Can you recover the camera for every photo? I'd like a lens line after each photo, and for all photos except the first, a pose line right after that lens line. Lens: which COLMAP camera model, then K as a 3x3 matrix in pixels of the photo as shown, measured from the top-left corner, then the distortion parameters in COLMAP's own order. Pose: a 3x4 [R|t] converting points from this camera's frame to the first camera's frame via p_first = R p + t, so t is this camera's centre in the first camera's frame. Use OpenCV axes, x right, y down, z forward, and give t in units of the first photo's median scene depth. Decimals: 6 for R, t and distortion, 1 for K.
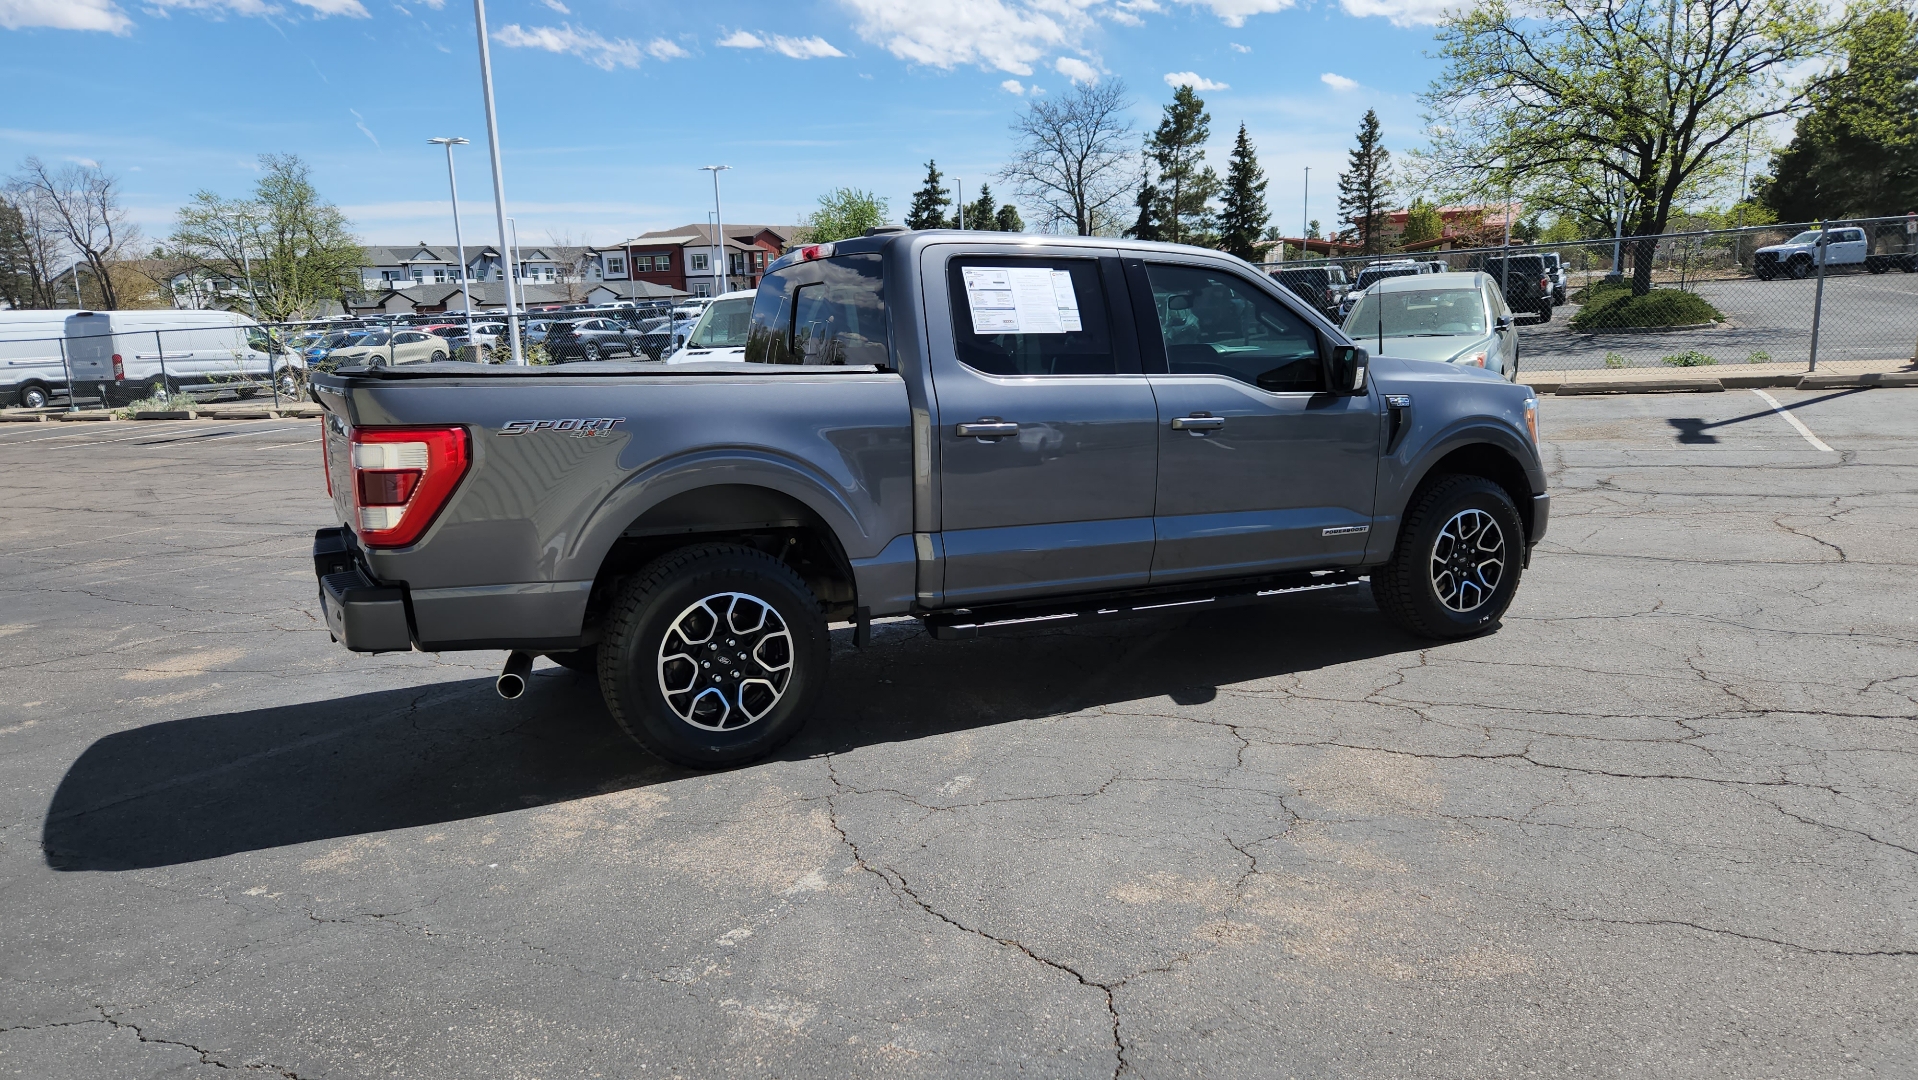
lens RADIAL K [[1305.8, 0, 930.6], [0, 1305.8, 573.9], [0, 0, 1]] dist [0.068423, -0.055478]
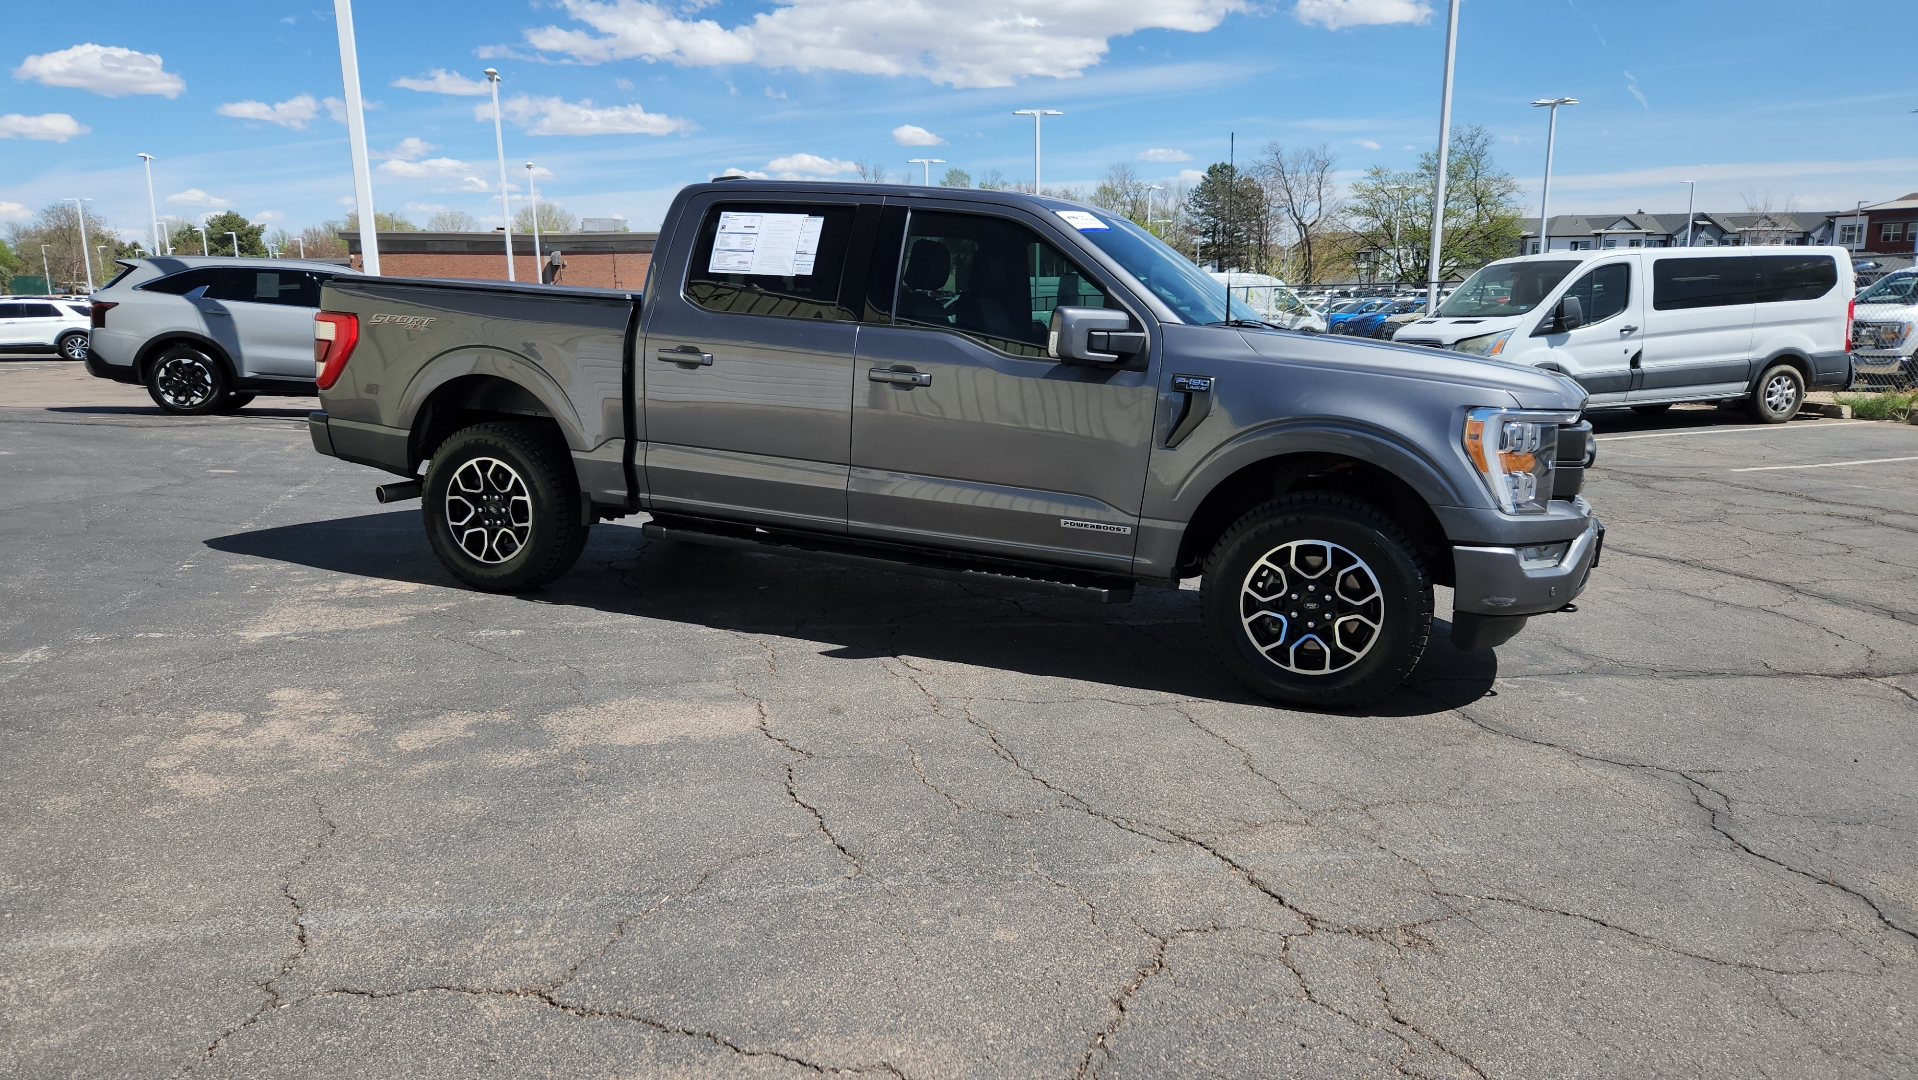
lens RADIAL K [[1305.8, 0, 910.9], [0, 1305.8, 559.6], [0, 0, 1]] dist [0.068423, -0.055478]
pose [[0.633905, 0.193243, -0.748880, 0.471963], [-0.185582, 0.977999, 0.095275, -0.038013], [0.750815, 0.078583, 0.655821, 0.191740]]
